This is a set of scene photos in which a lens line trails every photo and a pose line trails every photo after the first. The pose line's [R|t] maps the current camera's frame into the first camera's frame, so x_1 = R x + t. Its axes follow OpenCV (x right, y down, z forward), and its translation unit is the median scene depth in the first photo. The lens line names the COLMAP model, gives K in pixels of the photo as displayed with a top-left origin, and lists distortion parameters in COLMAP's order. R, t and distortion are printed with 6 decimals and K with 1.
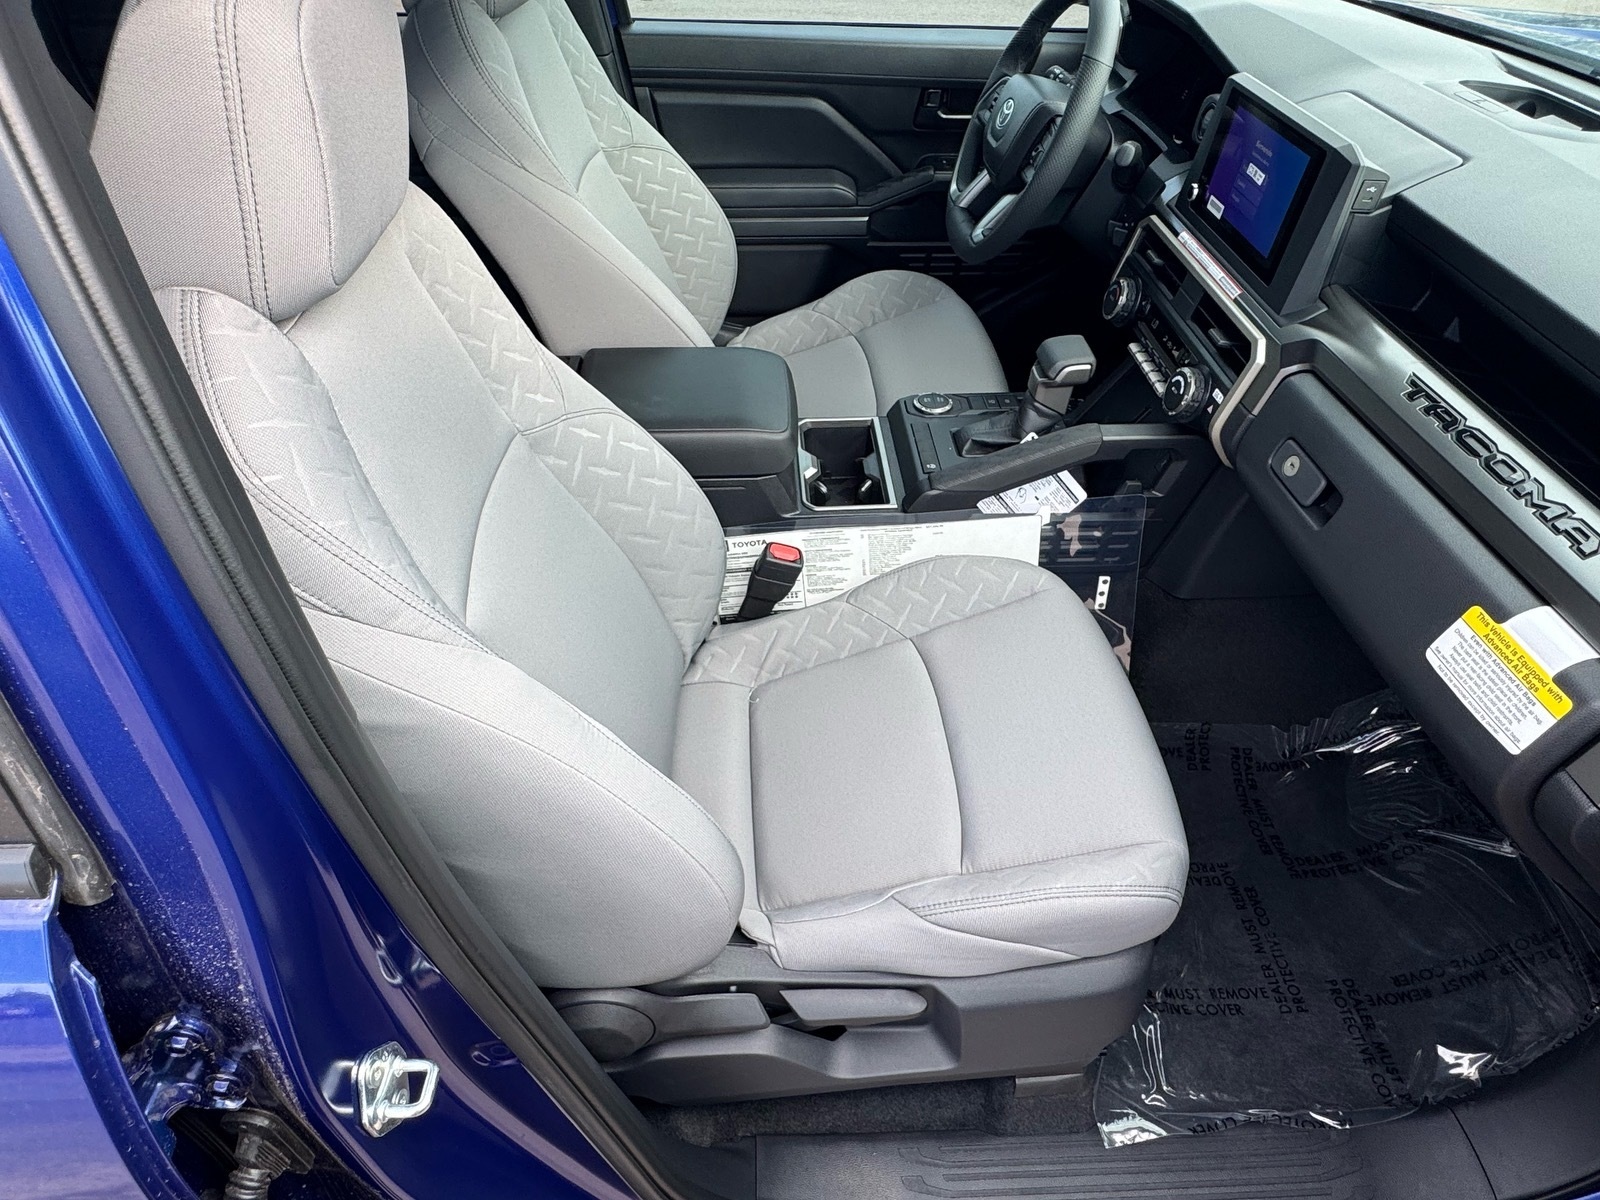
lens RADIAL K [[966.9, 0, 797.7], [0, 966.9, 604.0], [0, 0, 1]] dist [0.002786, -0.003791]
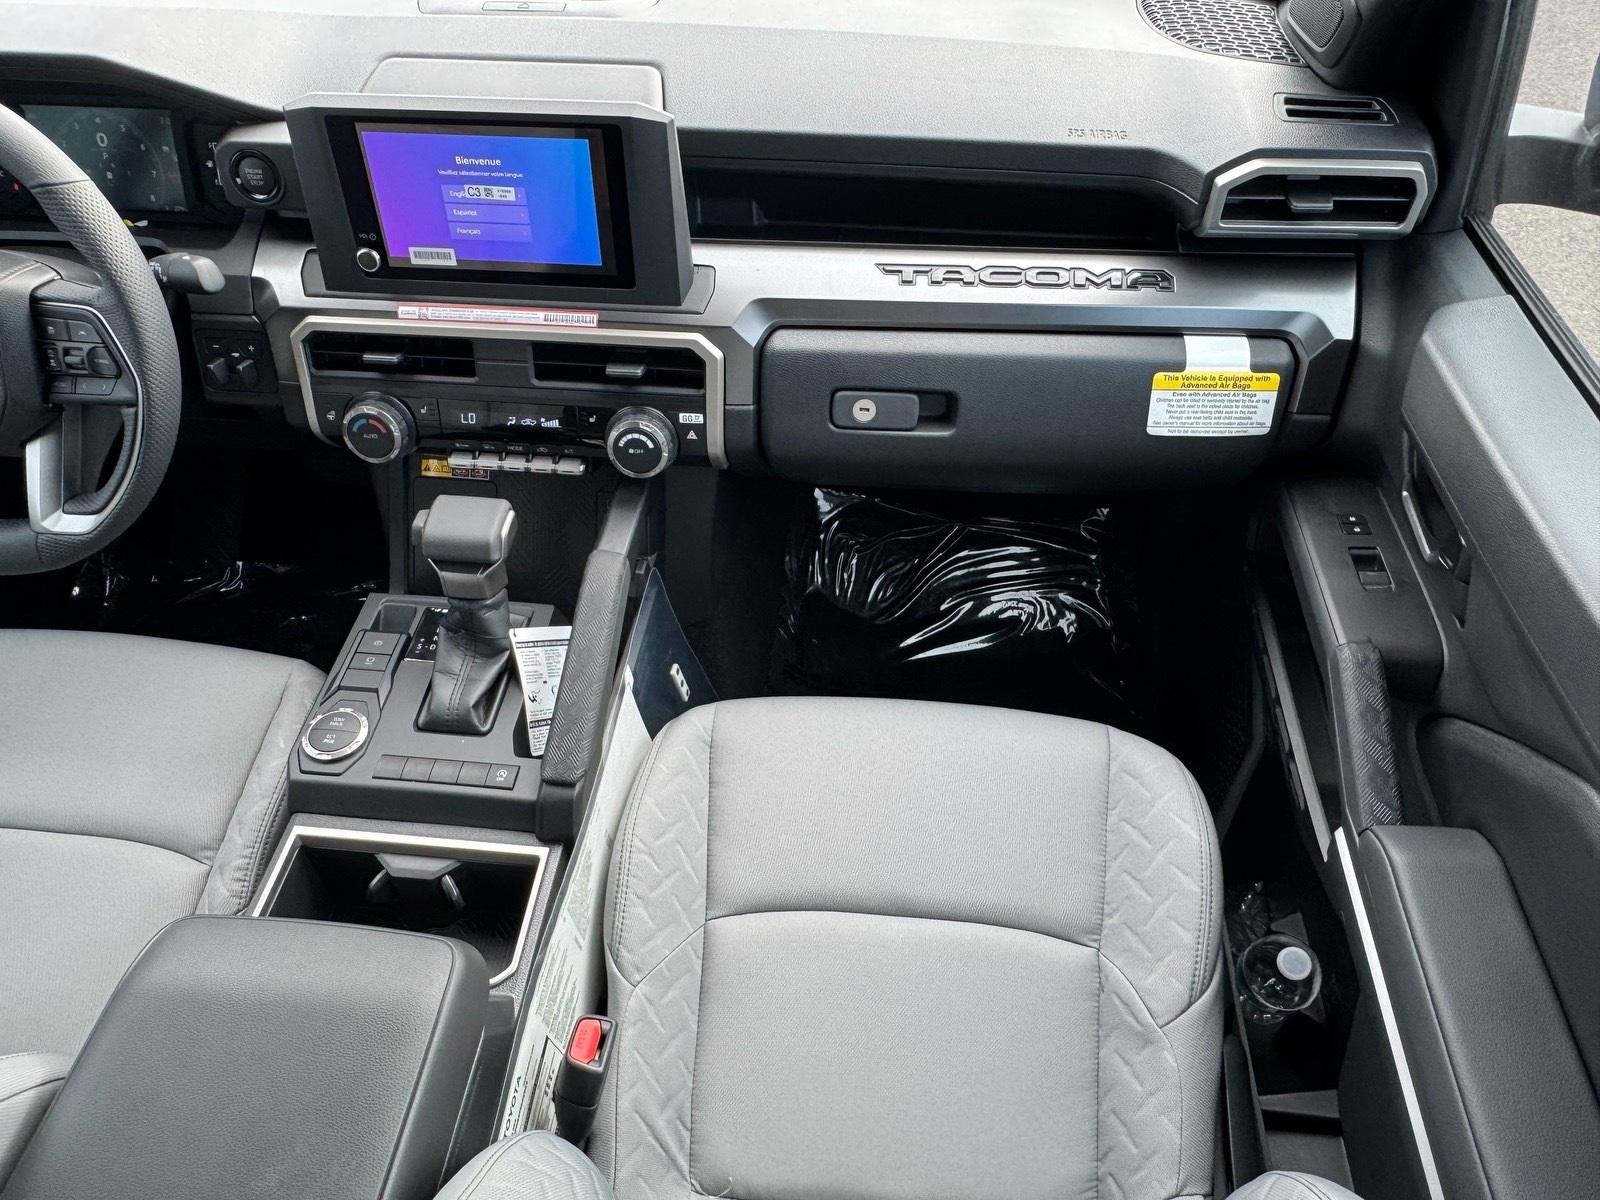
lens RADIAL K [[1117.5, 0, 778.4], [0, 1117.5, 595.9], [0, 0, 1]] dist [-0.007040, 0.009291]
pose [[0.152272, -0.714200, 0.683177, -0.297789], [0.668590, 0.583508, 0.460984, -0.501310], [-0.727874, 0.386570, 0.566359, 0.460730]]
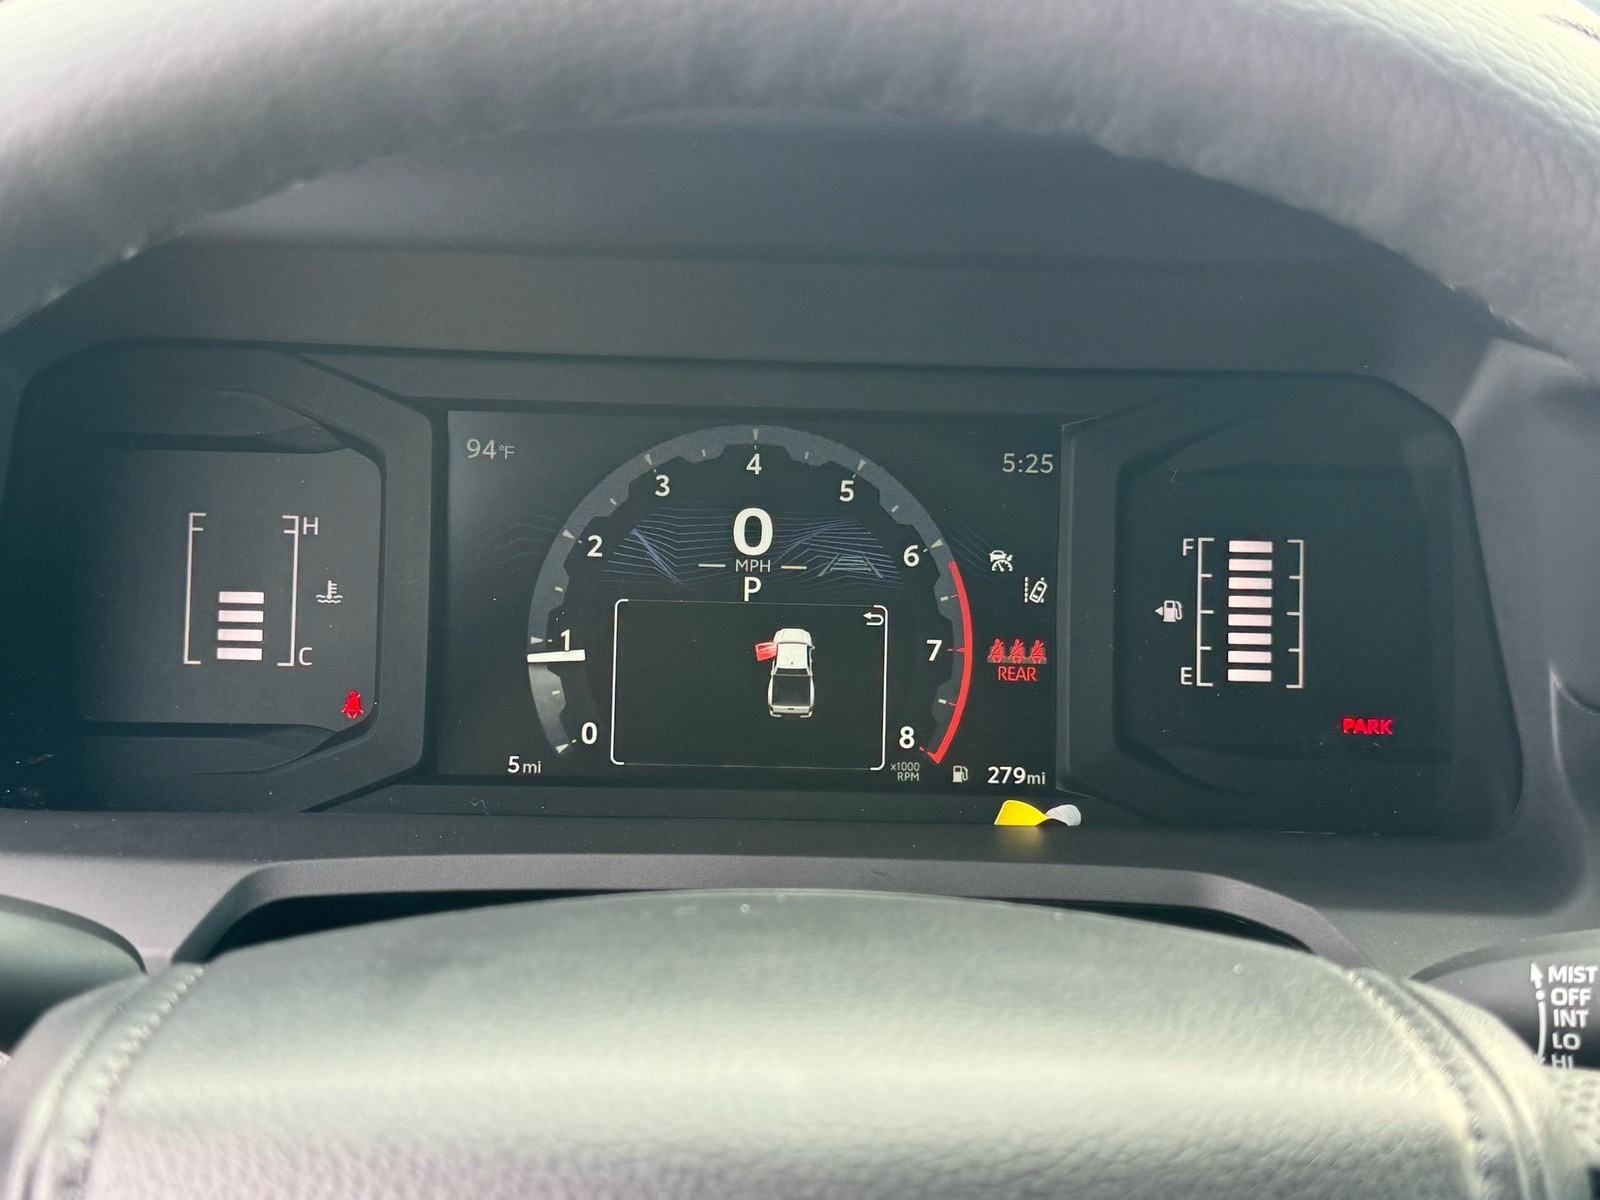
lens RADIAL K [[2059.8, 0, 799.7], [0, 2059.8, 586.6], [0, 0, 1]] dist [0.102232, 0.000000]
pose [[0.024232, -0.313206, 0.949376, 0.115461], [0.641946, 0.732873, 0.225395, -0.777095], [-0.766367, 0.603987, 0.218821, 1.201027]]
